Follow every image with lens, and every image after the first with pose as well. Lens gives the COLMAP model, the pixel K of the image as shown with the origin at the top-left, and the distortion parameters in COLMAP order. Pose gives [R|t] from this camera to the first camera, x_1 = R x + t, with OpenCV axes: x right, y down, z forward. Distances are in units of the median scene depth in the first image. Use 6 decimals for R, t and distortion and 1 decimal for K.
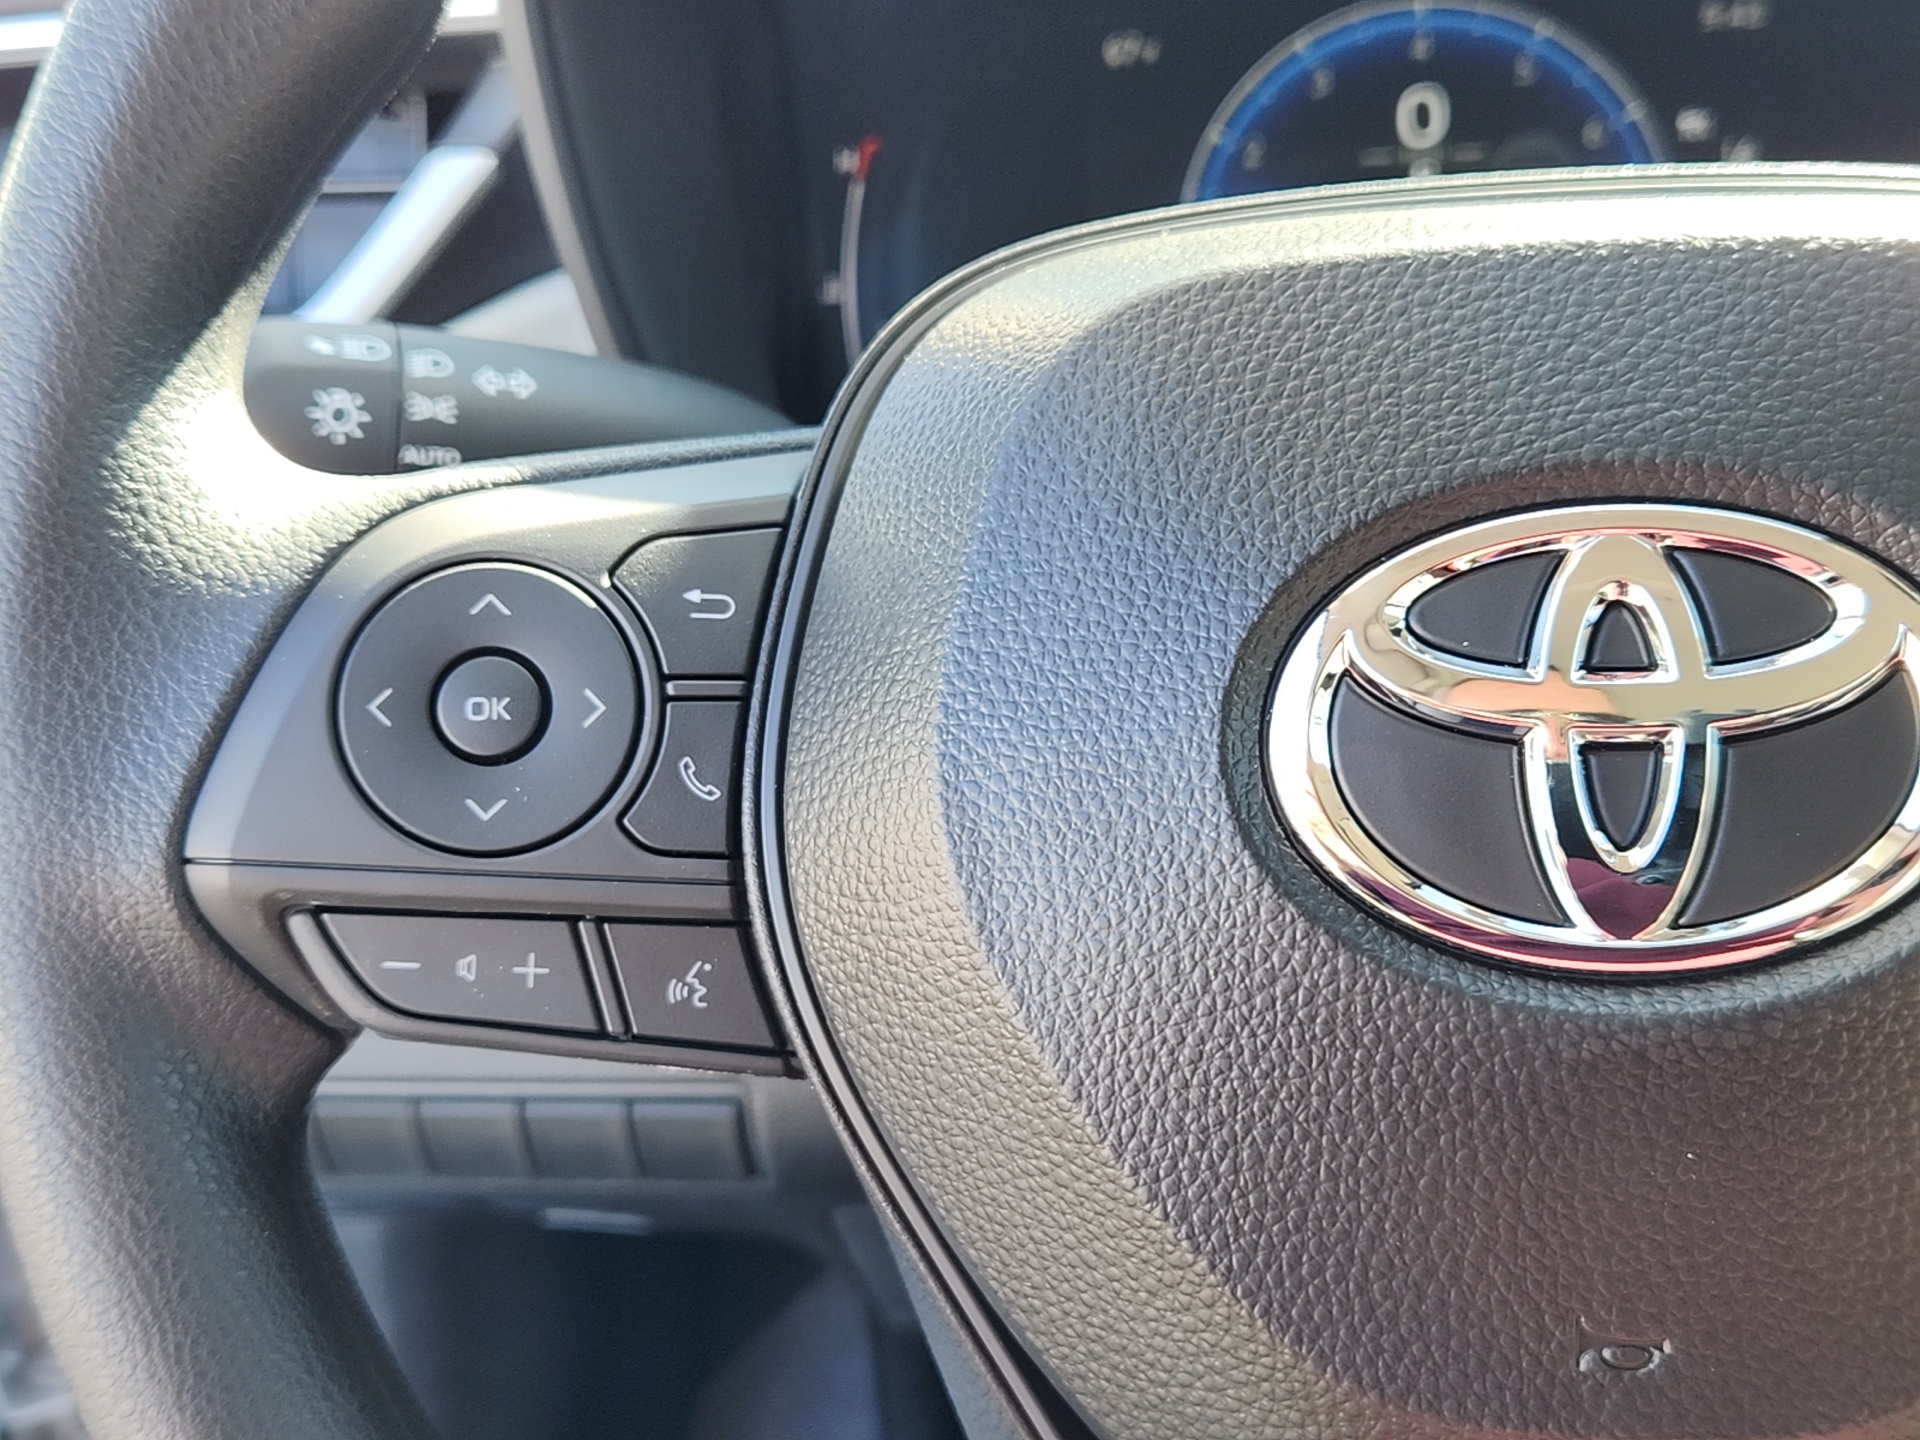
lens RADIAL K [[2133.9, 0, 960.0], [0, 2133.9, 720.0], [0, 0, 1]] dist [0.035145, -0.056374]
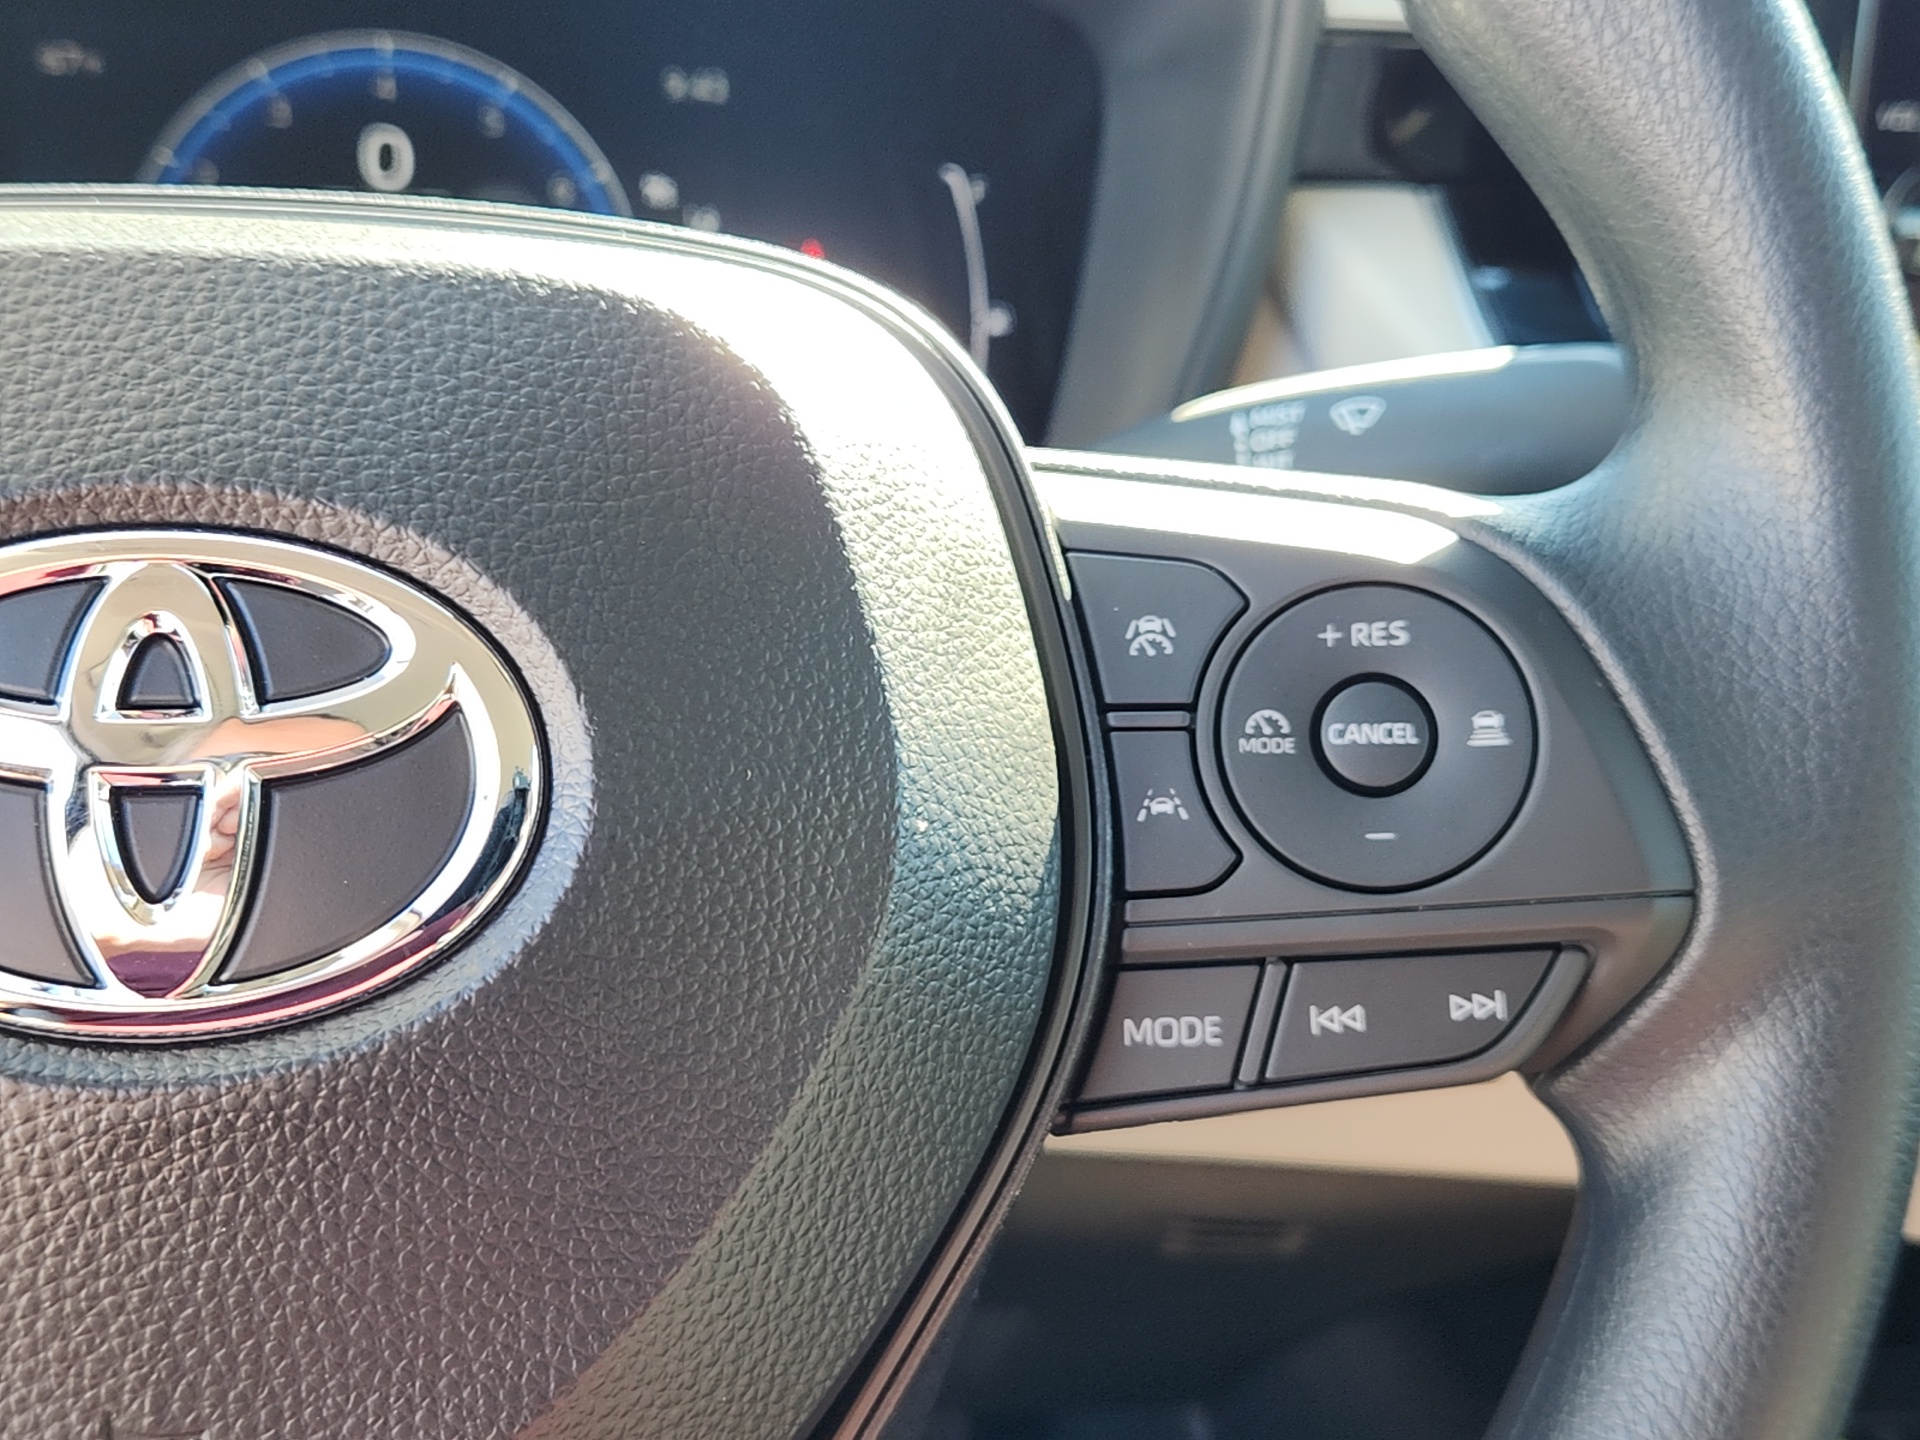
lens RADIAL K [[2133.9, 0, 960.0], [0, 2133.9, 720.0], [0, 0, 1]] dist [0.035145, -0.056374]
pose [[0.951586, 0.010208, 0.307212, 0.347430], [0.000400, 0.999406, -0.034448, 0.013856], [-0.307381, 0.032903, 0.951017, 0.008556]]
